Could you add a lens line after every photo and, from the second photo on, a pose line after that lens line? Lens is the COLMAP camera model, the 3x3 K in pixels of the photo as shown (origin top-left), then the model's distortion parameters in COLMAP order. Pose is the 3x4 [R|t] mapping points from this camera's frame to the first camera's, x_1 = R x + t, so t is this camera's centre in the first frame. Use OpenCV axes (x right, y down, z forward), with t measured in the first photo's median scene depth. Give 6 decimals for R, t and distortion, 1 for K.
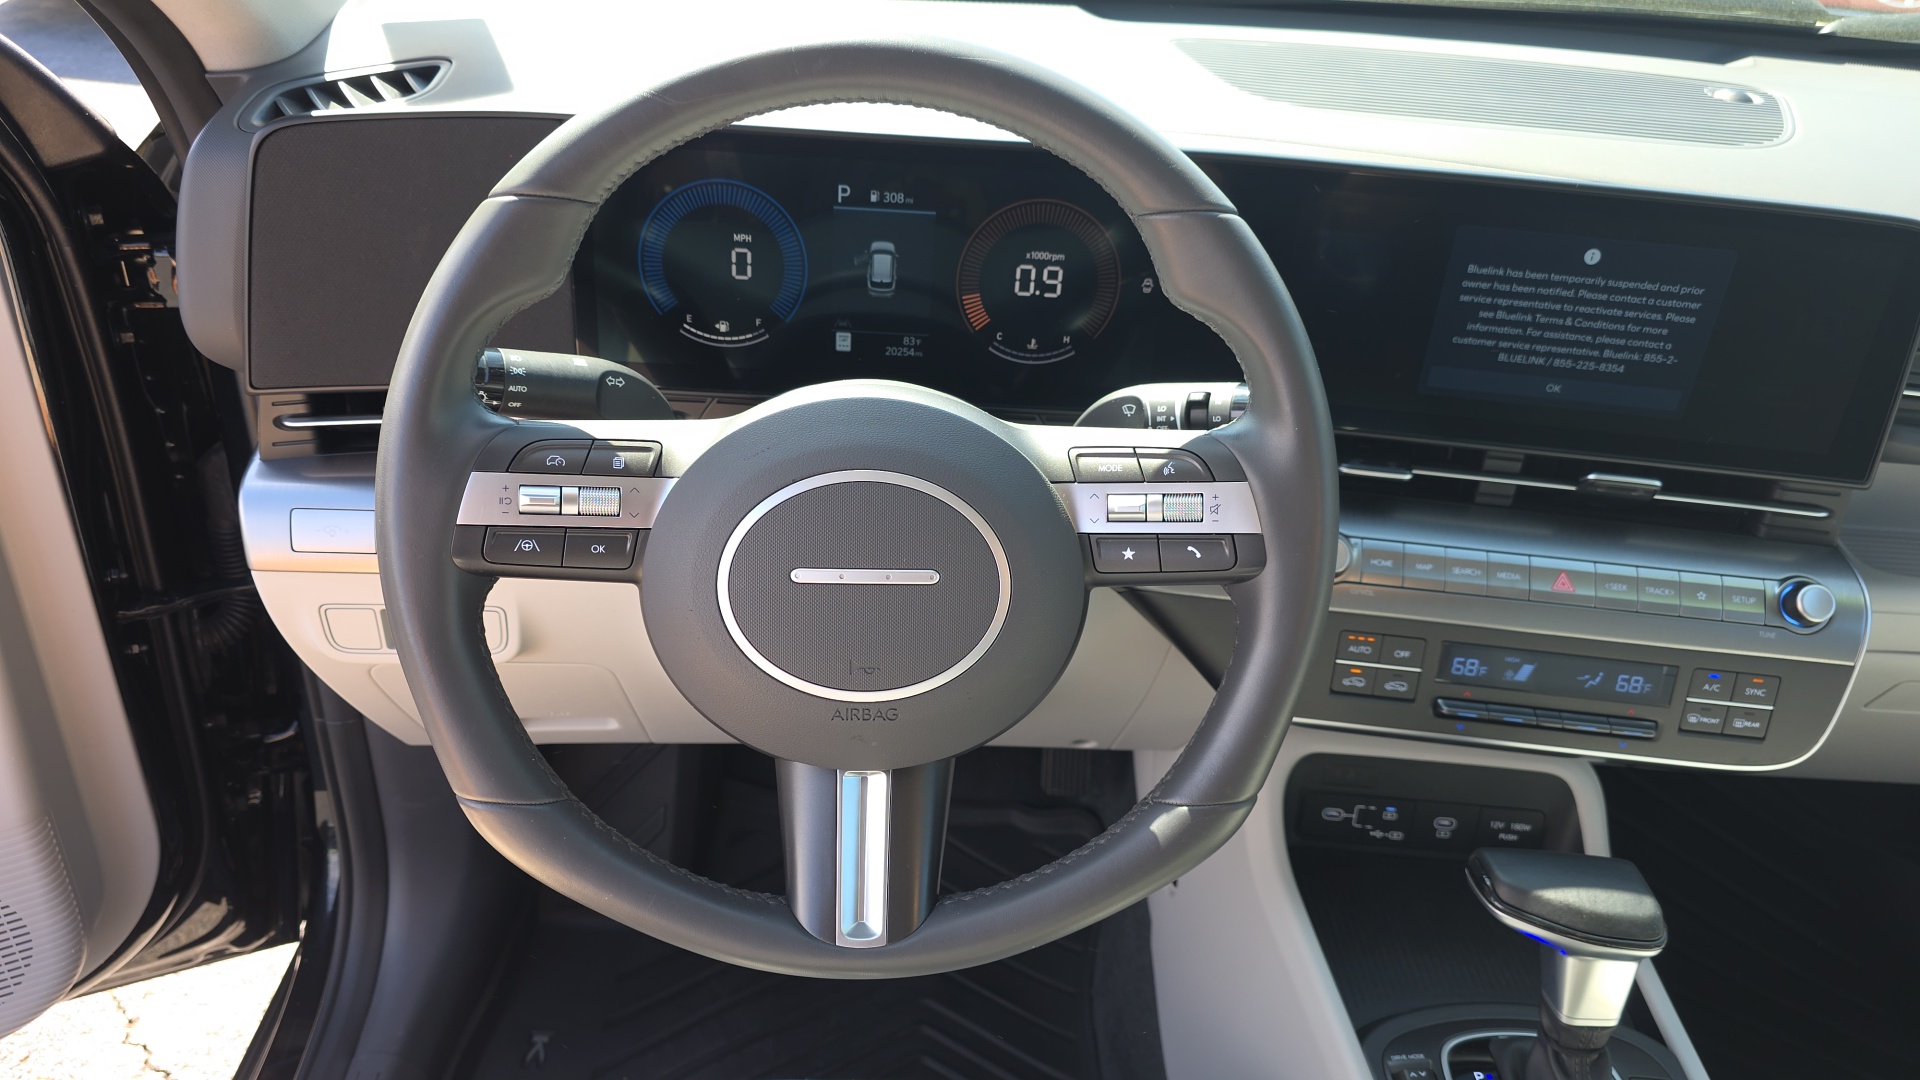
lens RADIAL K [[1314.2, 0, 951.9], [0, 1314.2, 553.6], [0, 0, 1]] dist [0.069093, -0.088552]
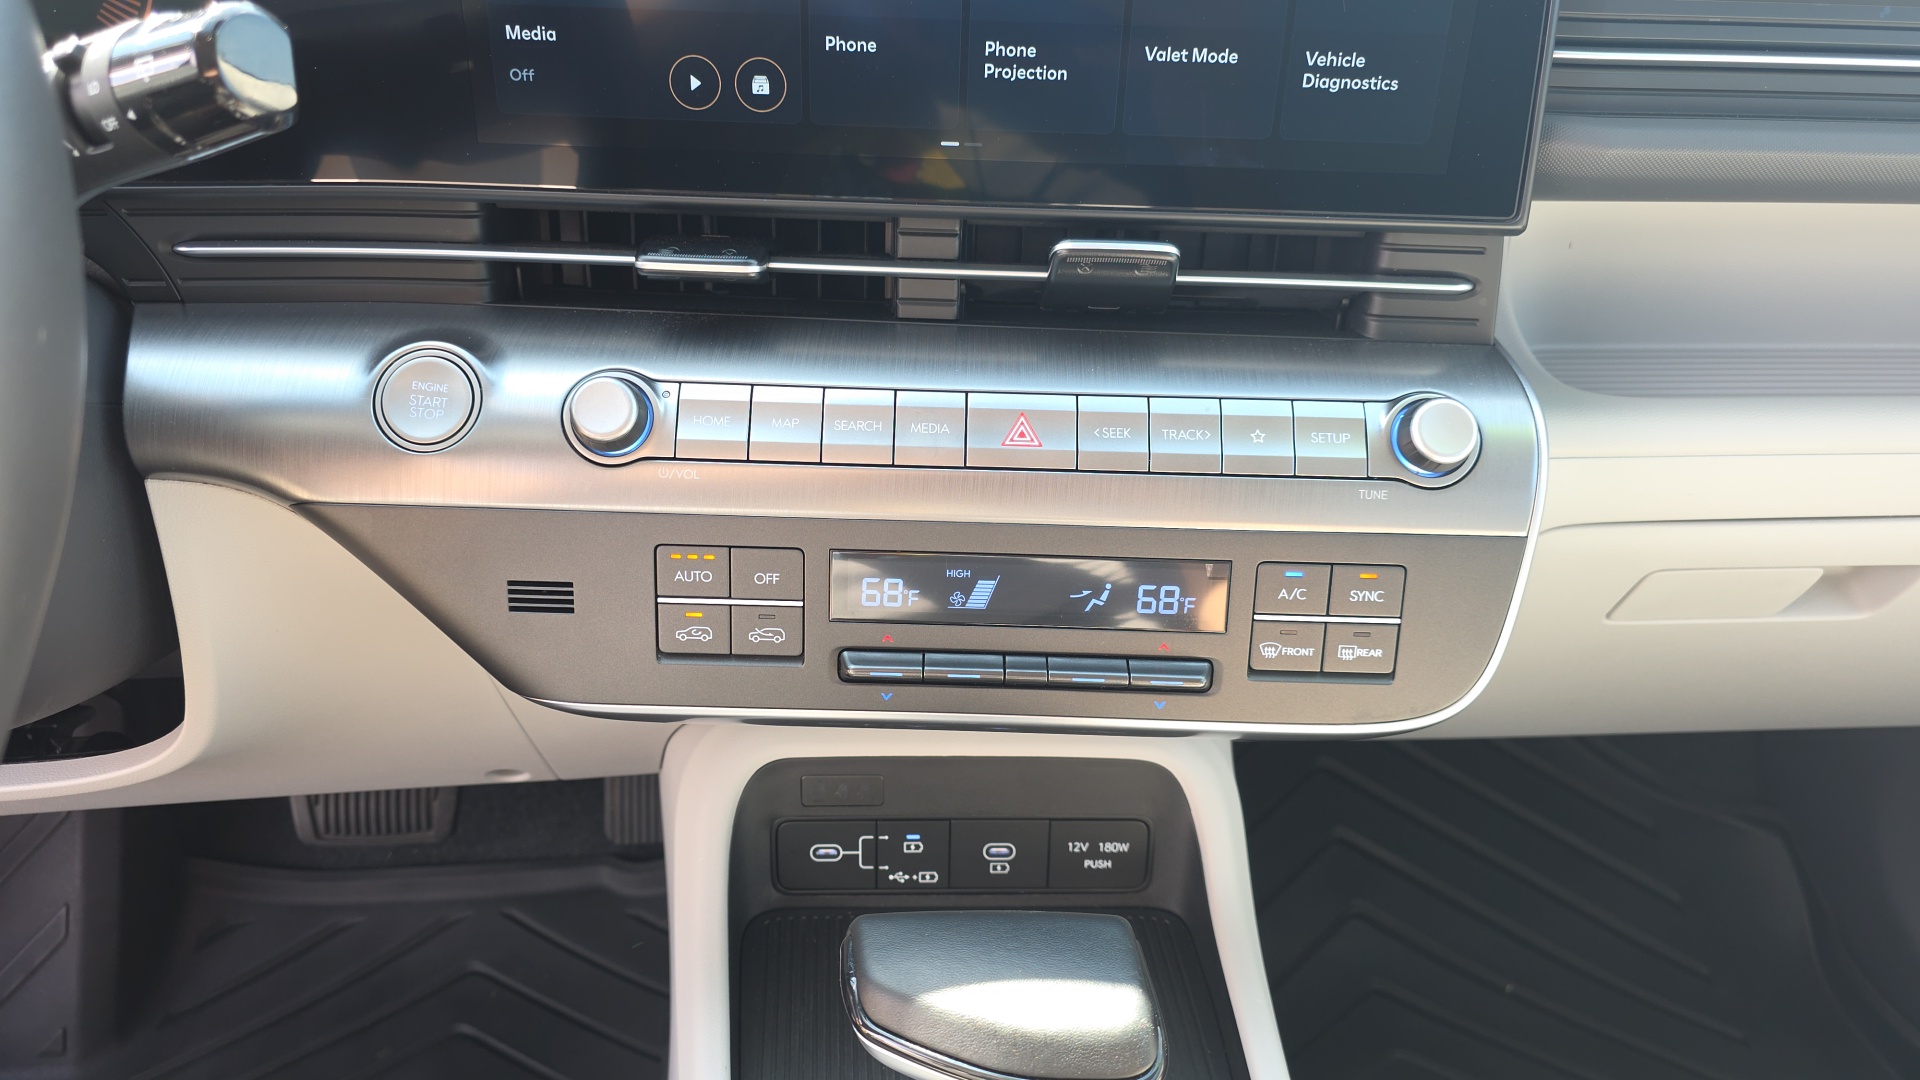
lens RADIAL K [[1316.8, 0, 945.6], [0, 1316.8, 549.3], [0, 0, 1]] dist [0.079534, -0.153971]
pose [[0.996099, -0.075727, 0.045310, 0.412481], [0.076641, 0.996882, -0.018769, 0.084040], [-0.043748, 0.022169, 0.998797, 0.447476]]
